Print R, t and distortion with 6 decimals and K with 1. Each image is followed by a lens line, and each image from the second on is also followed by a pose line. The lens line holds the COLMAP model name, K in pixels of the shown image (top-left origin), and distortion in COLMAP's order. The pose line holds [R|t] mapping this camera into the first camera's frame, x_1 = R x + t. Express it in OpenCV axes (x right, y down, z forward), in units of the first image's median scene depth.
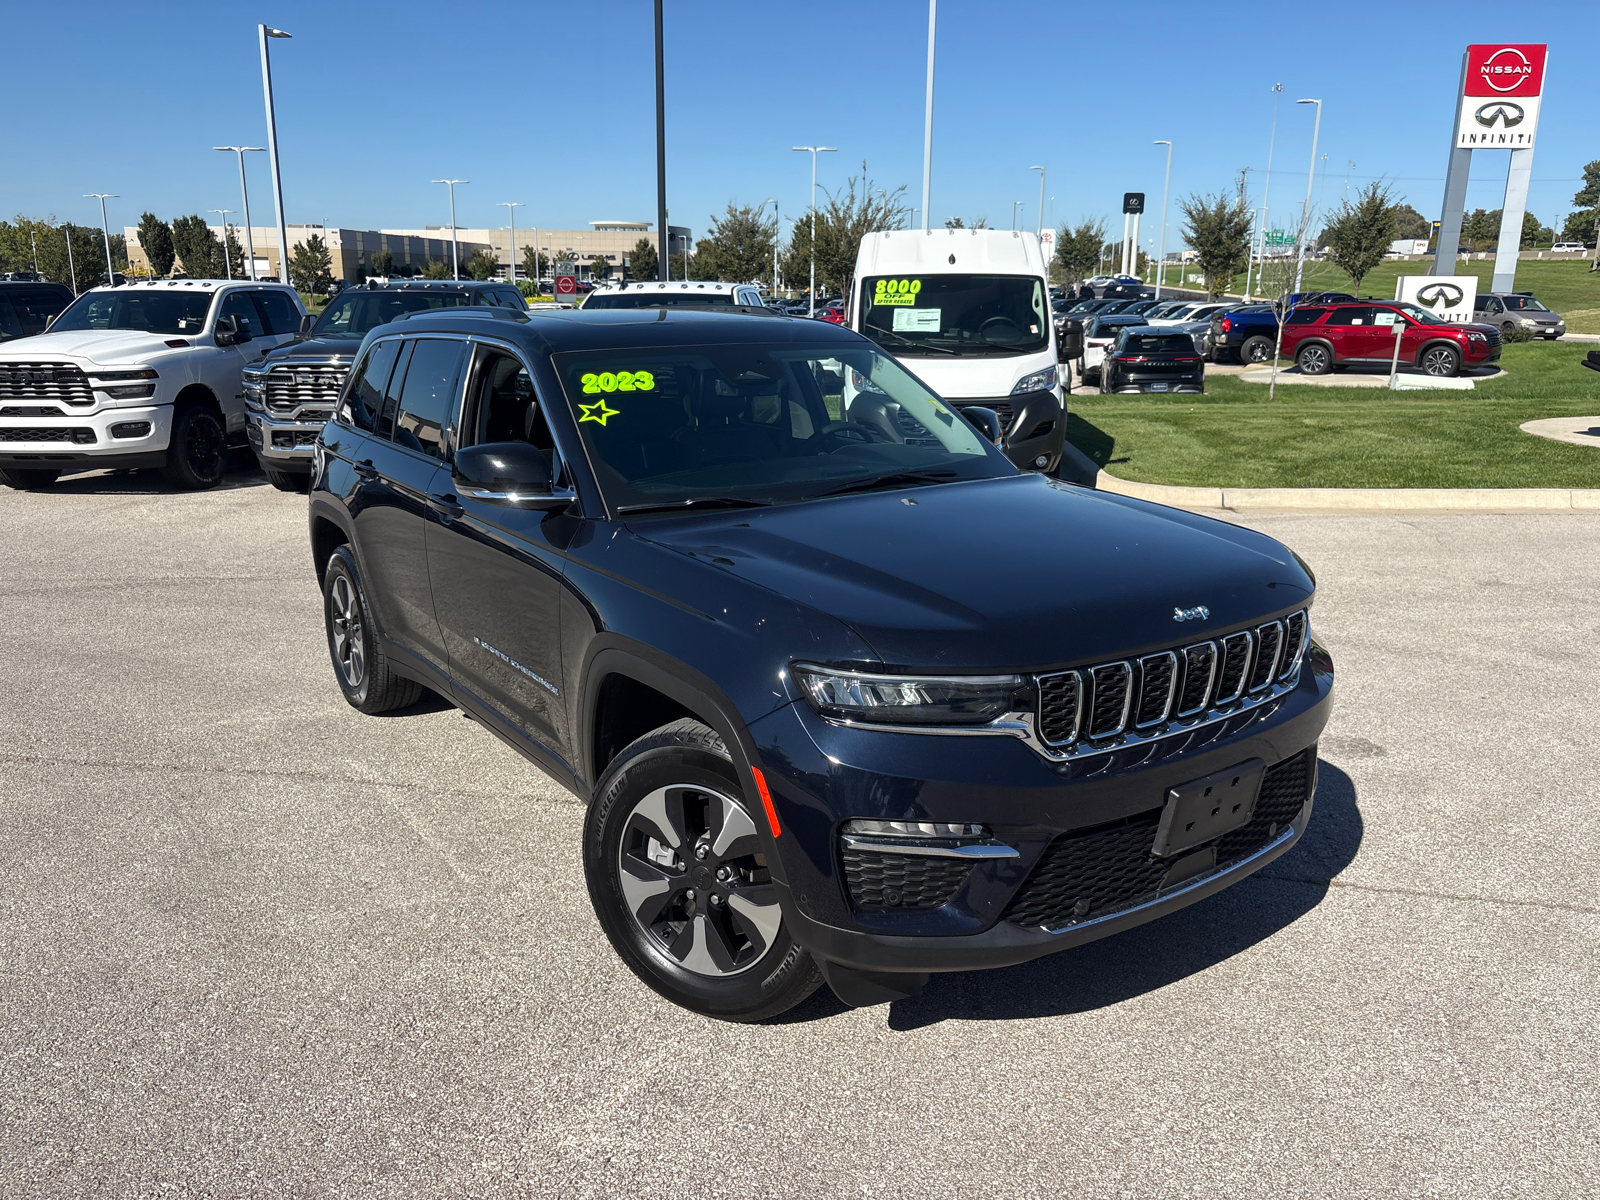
lens RADIAL K [[1230.7, 0, 806.2], [0, 1230.7, 608.4], [0, 0, 1]] dist [0.006138, 0.001255]
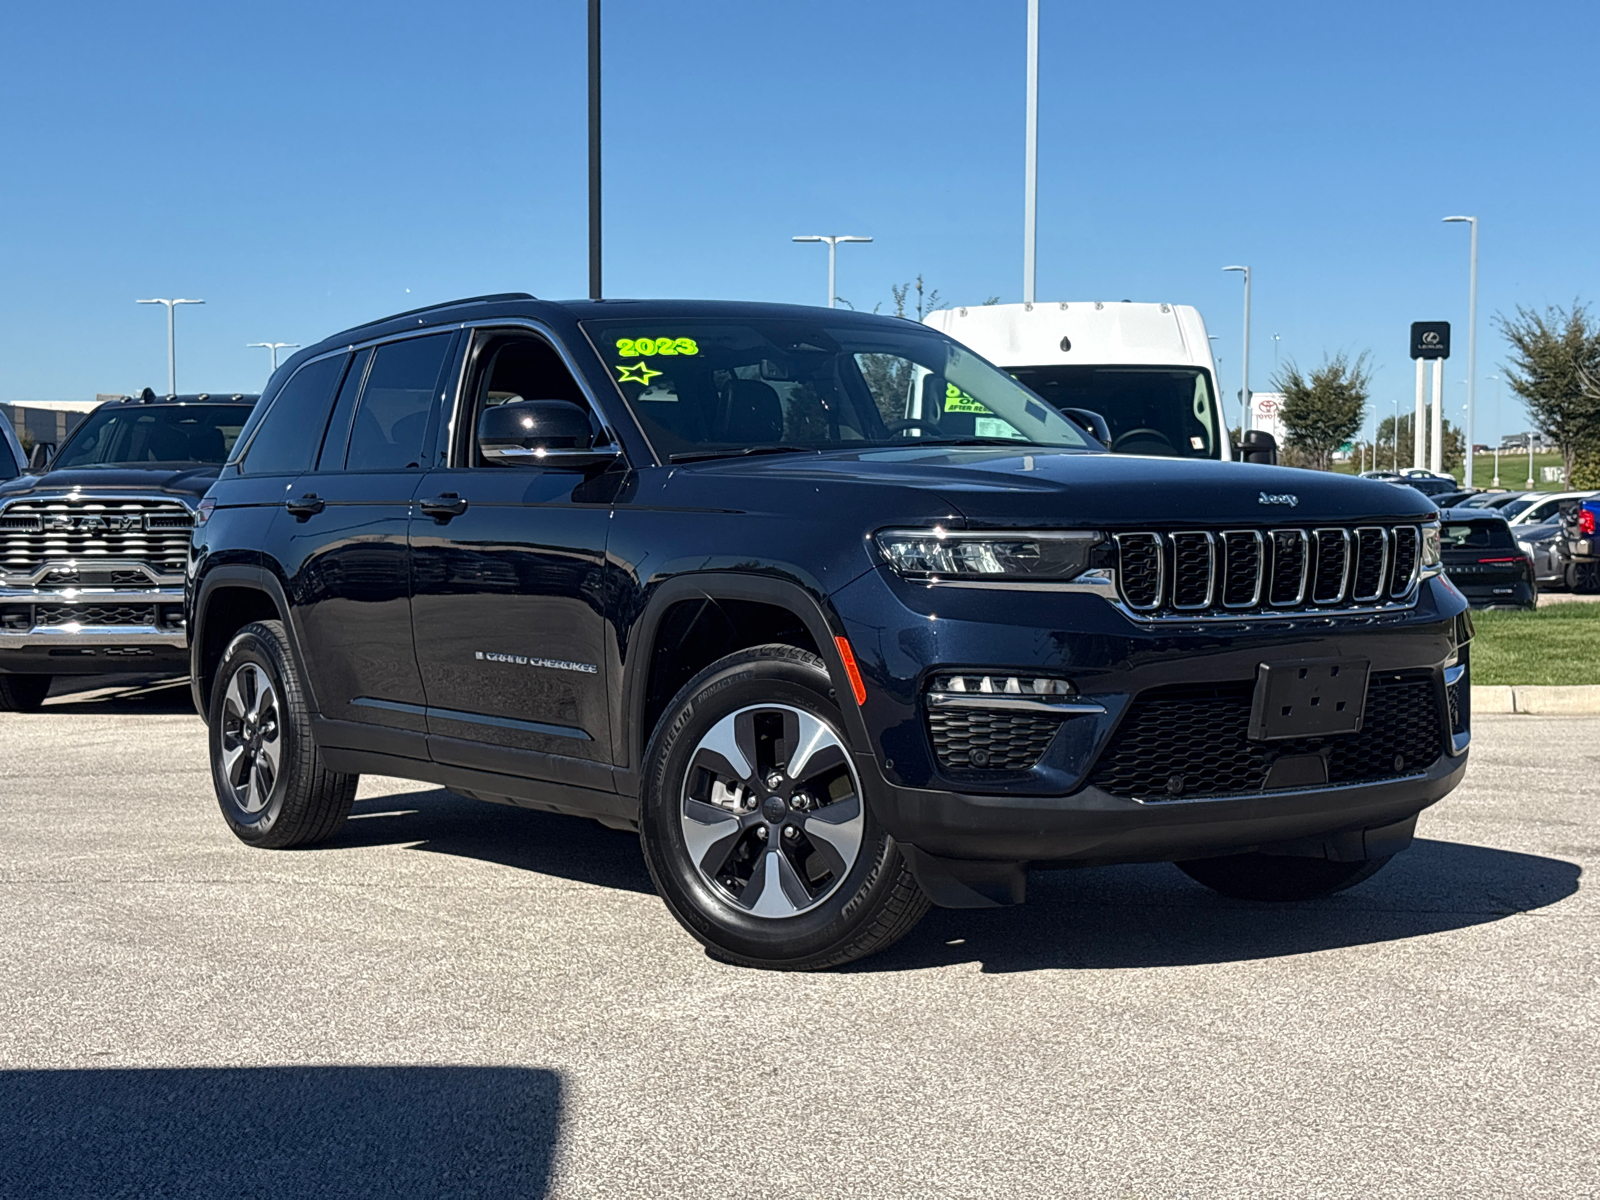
lens RADIAL K [[2426.5, 0, 800.0], [0, 2426.5, 600.0], [0, 0, 1]] dist [0.201868, -0.777734]
pose [[0.999940, -0.009394, -0.005666, -0.015231], [0.007955, 0.976534, -0.215218, 0.129107], [0.007555, 0.215160, 0.976550, -0.230187]]
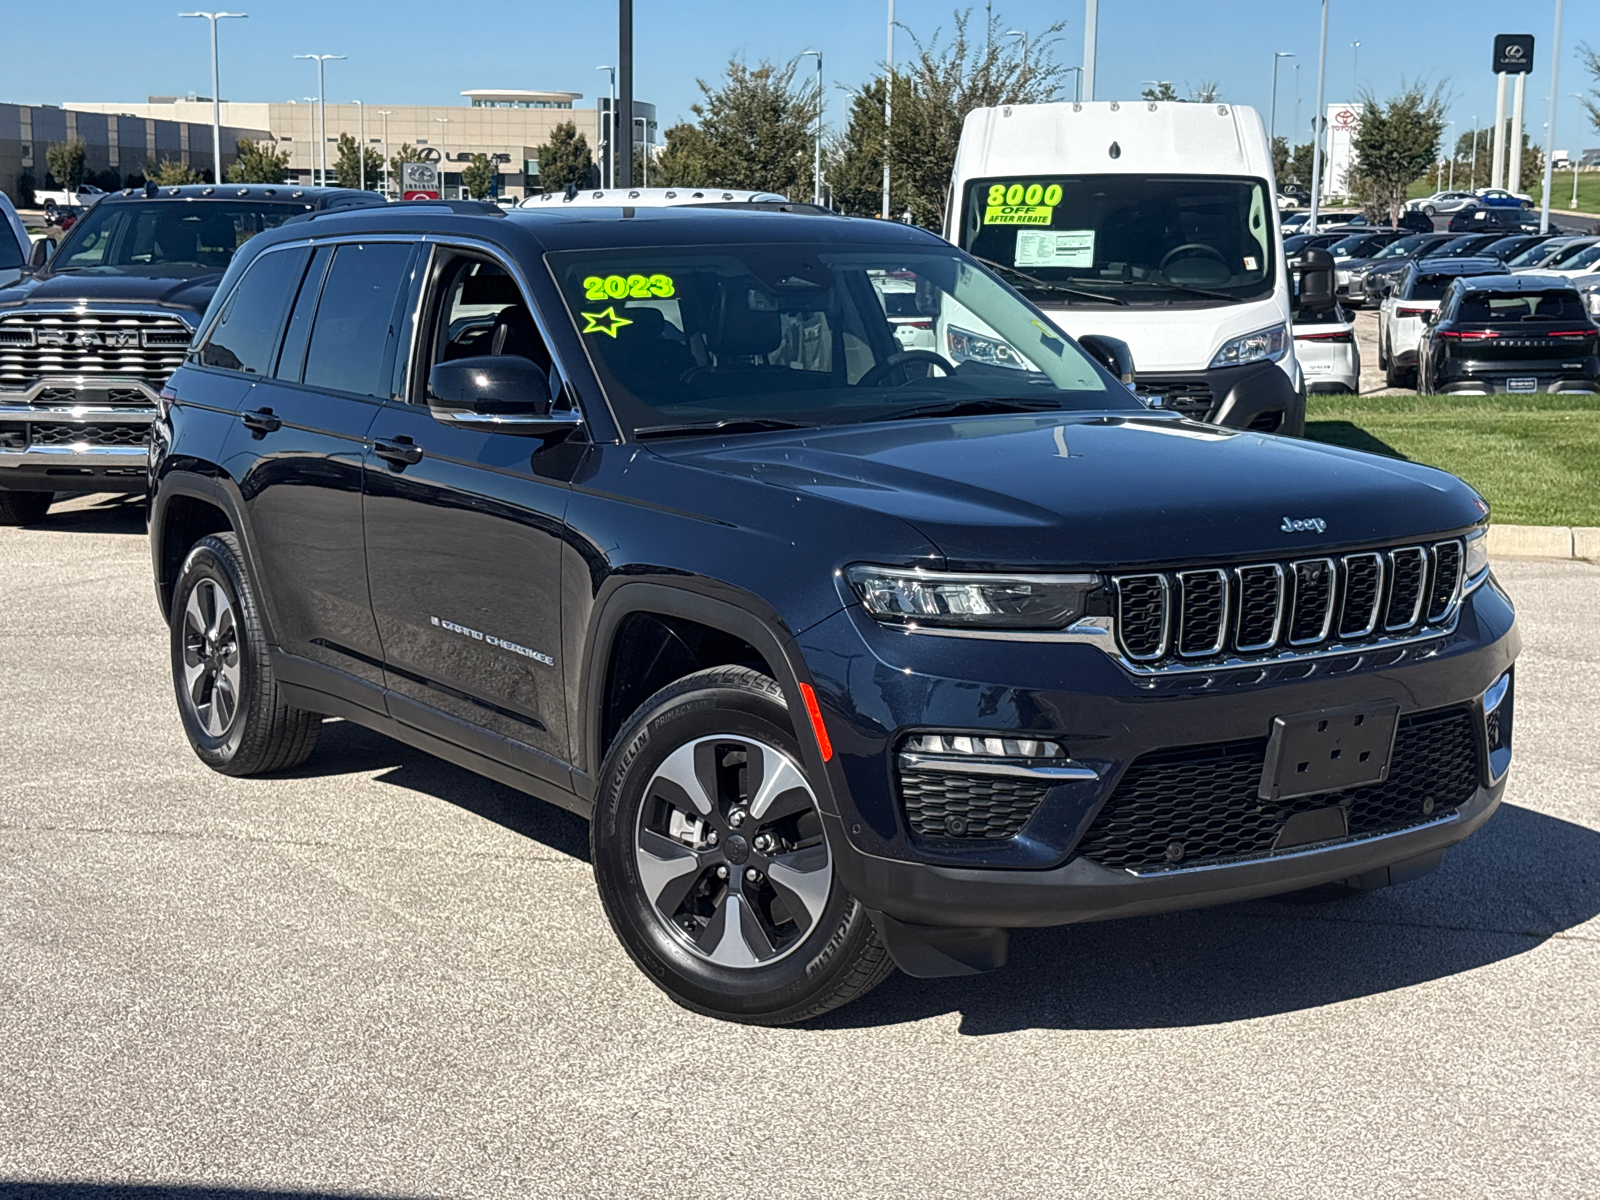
lens RADIAL K [[2426.5, 0, 800.0], [0, 2426.5, 600.0], [0, 0, 1]] dist [0.201868, -0.777734]
pose [[0.999527, 0.007242, -0.029892, 0.001977], [-0.010163, 0.995060, -0.098754, 0.060029], [0.029029, 0.099011, 0.994663, -0.188971]]
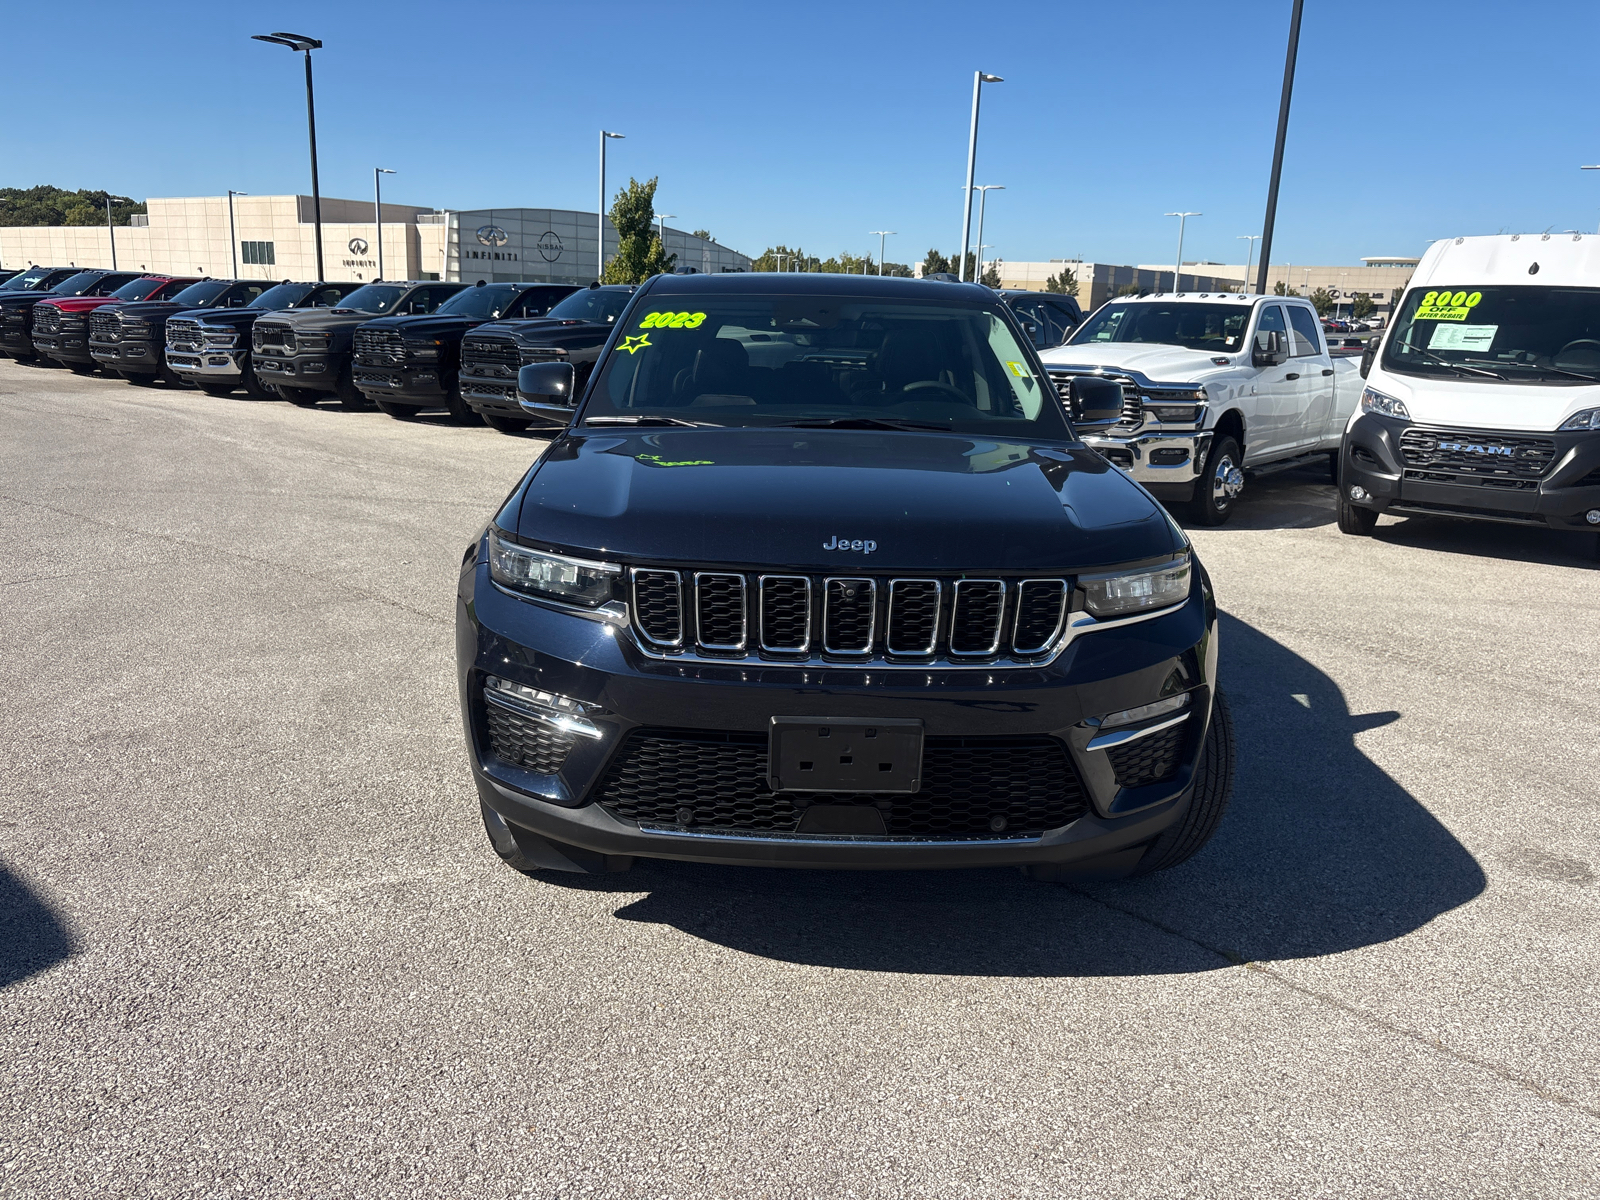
lens RADIAL K [[1221.4, 0, 780.8], [0, 1221.4, 592.4], [0, 0, 1]] dist [0.016043, -0.003610]
pose [[0.823889, 0.151176, -0.546216, 0.201401], [-0.172006, 0.985008, 0.013174, 0.009606], [0.540019, 0.083099, 0.837541, 0.051806]]
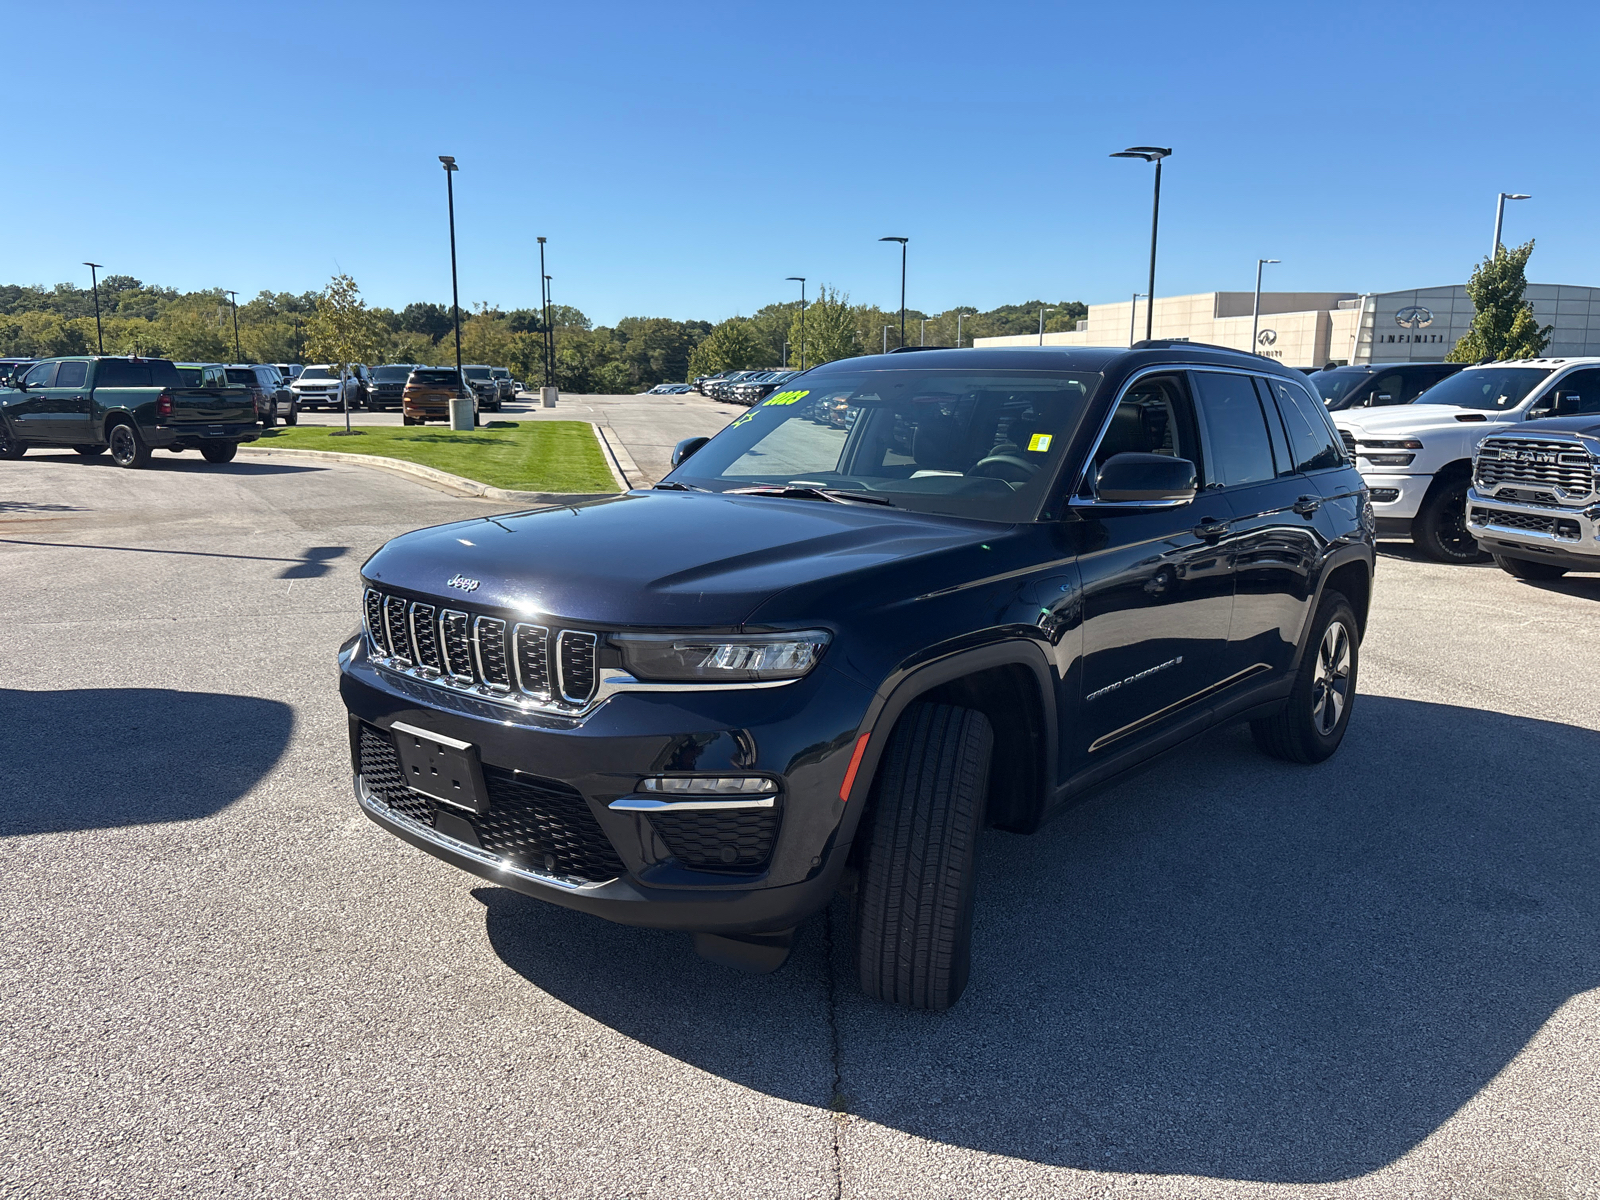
lens RADIAL K [[1234.0, 0, 797.0], [0, 1234.0, 564.8], [0, 0, 1]] dist [0.032858, 0.003956]
pose [[0.256616, 0.139877, -0.956338, 0.365127], [-0.248971, 0.965647, 0.074431, -0.041983], [0.933896, 0.219000, 0.282626, 0.247179]]
